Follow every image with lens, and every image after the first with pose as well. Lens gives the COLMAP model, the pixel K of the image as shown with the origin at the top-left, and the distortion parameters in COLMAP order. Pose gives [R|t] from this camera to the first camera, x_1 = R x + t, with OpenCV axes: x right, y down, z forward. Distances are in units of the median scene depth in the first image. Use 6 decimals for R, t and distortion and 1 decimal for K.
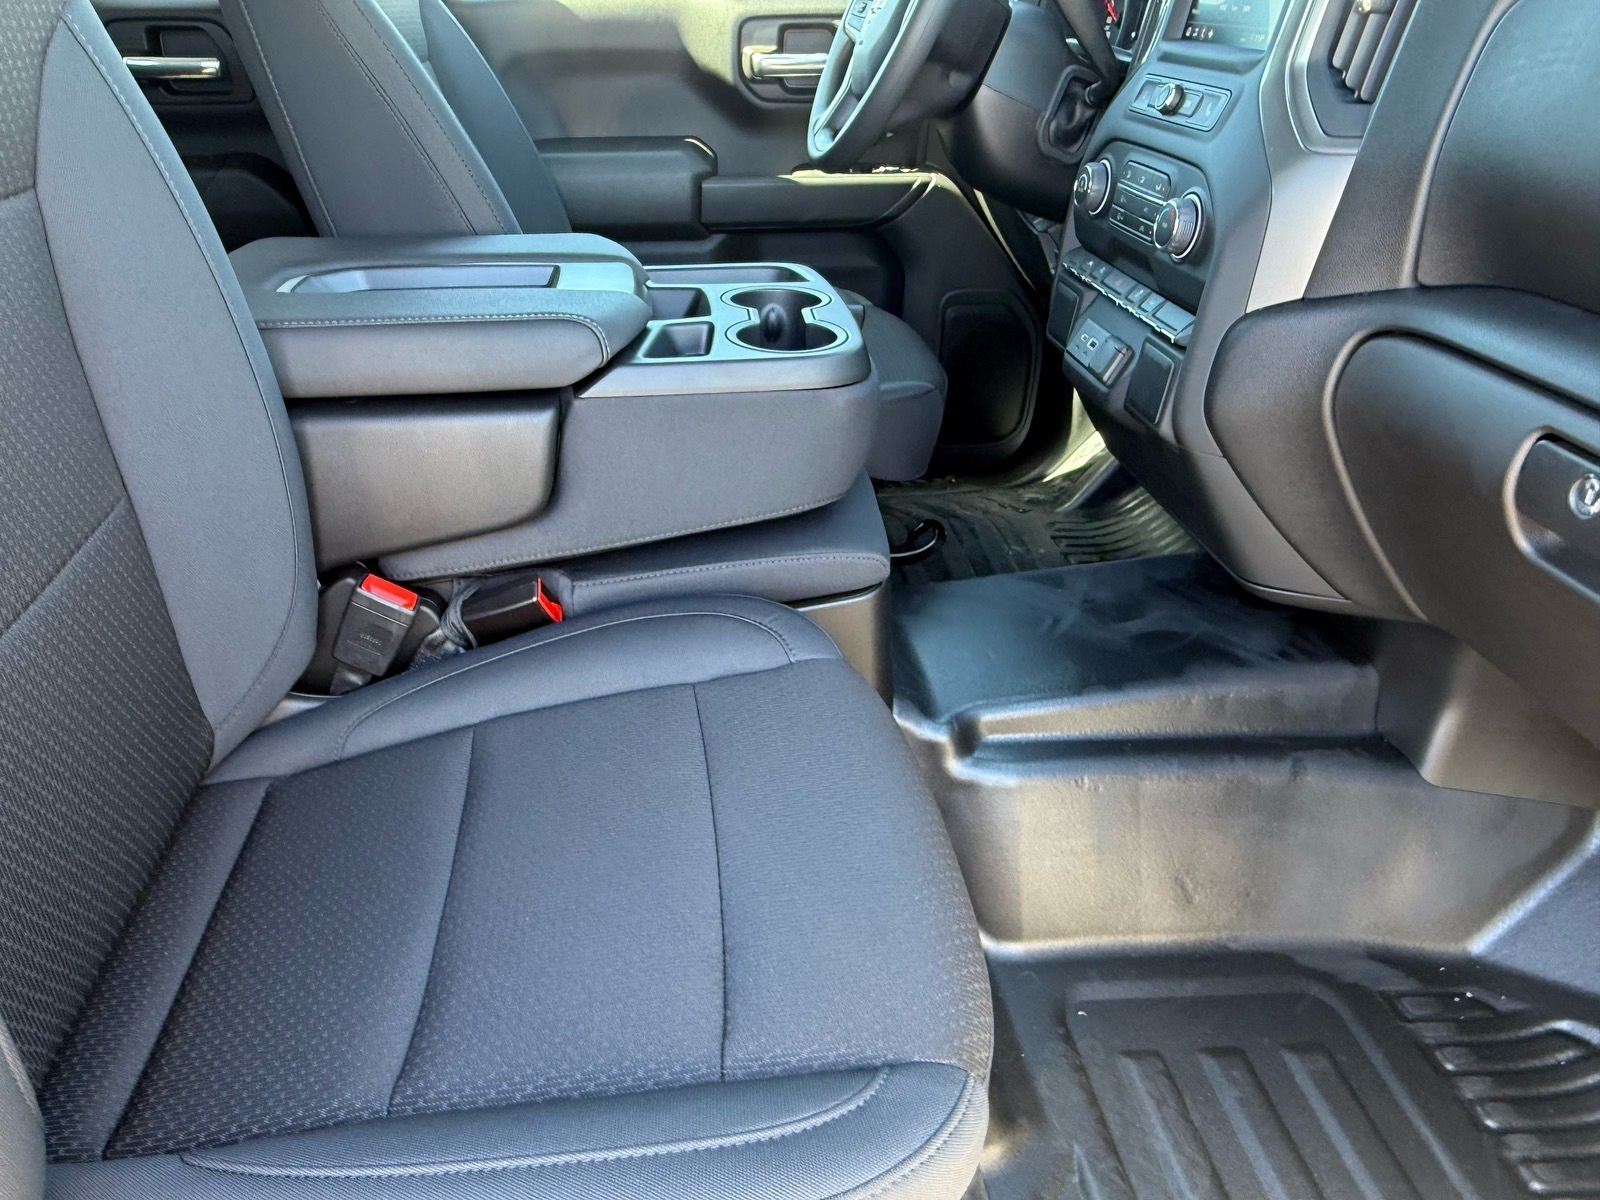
lens RADIAL K [[1118.0, 0, 688.4], [0, 1118.0, 599.8], [0, 0, 1]] dist [-0.005376, 0.002788]
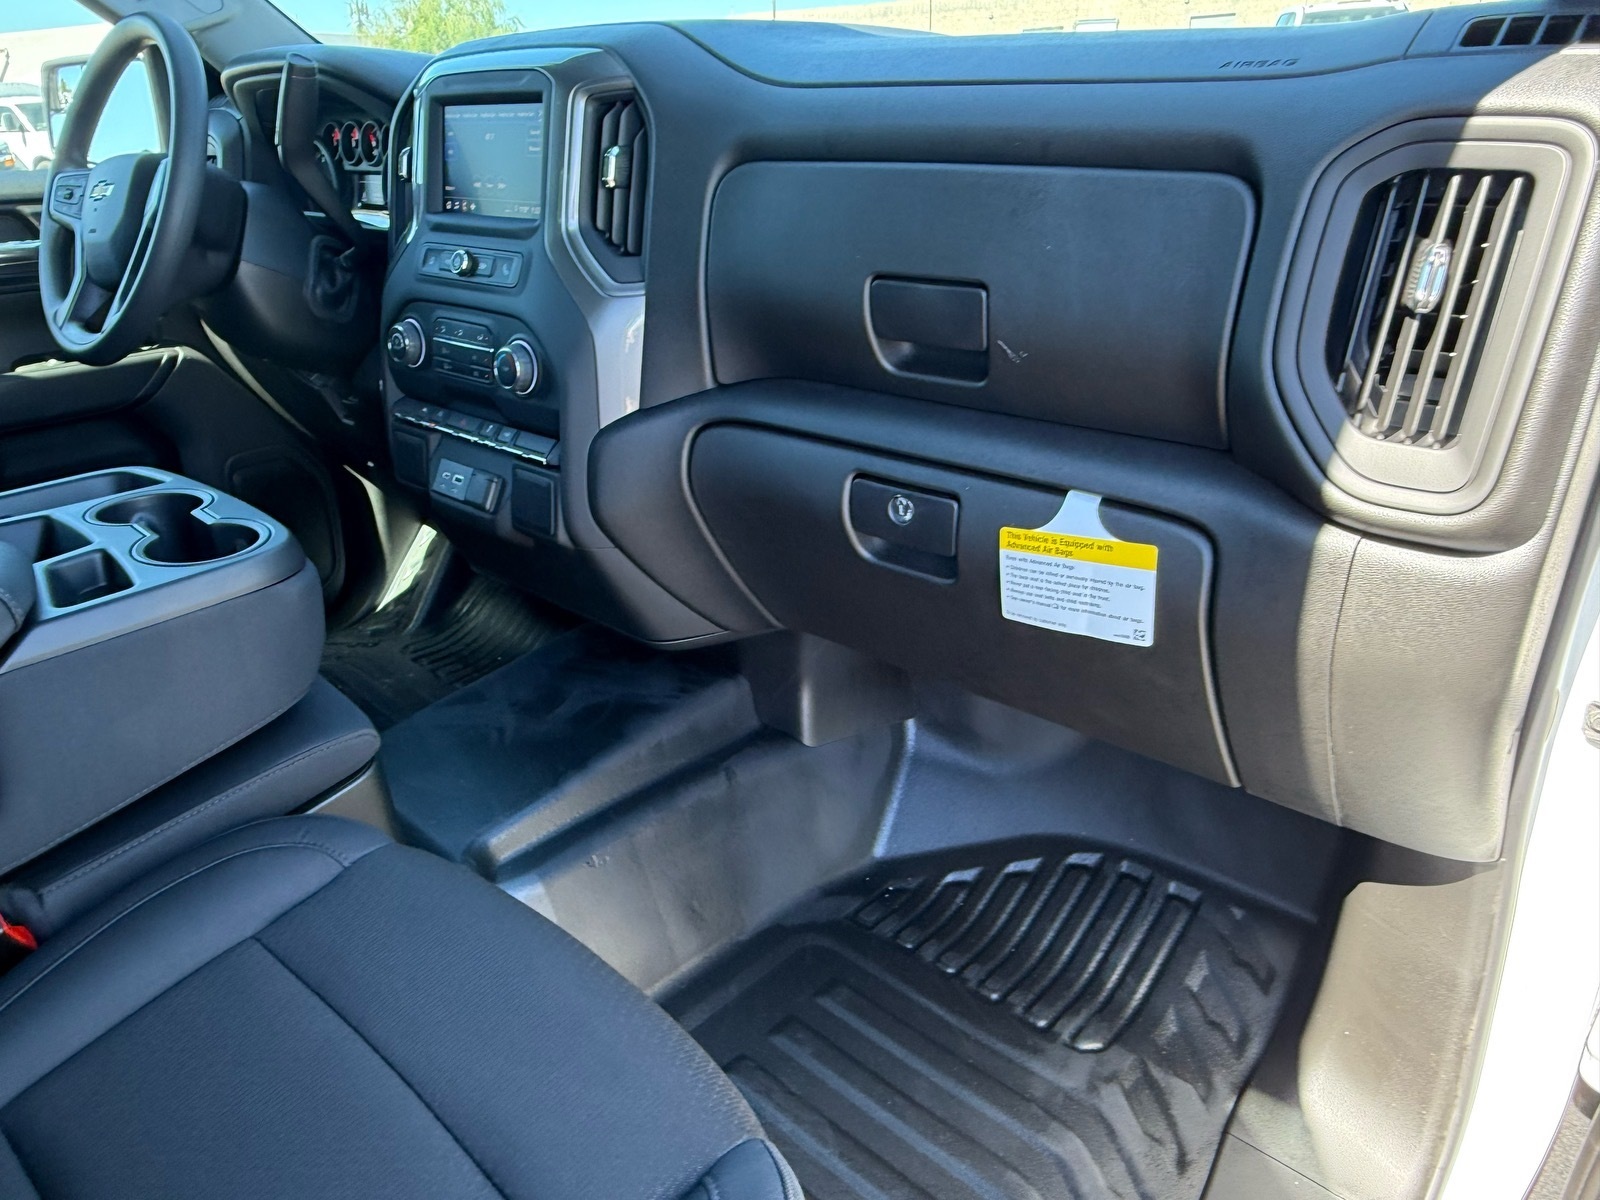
lens RADIAL K [[1115.6, 0, 676.5], [0, 1115.6, 594.8], [0, 0, 1]] dist [-0.000250, -0.000047]
pose [[0.746444, -0.276263, 0.605393, -0.183312], [0.342816, 0.939384, 0.005988, -0.062219], [-0.570350, 0.203069, 0.795904, 0.039198]]
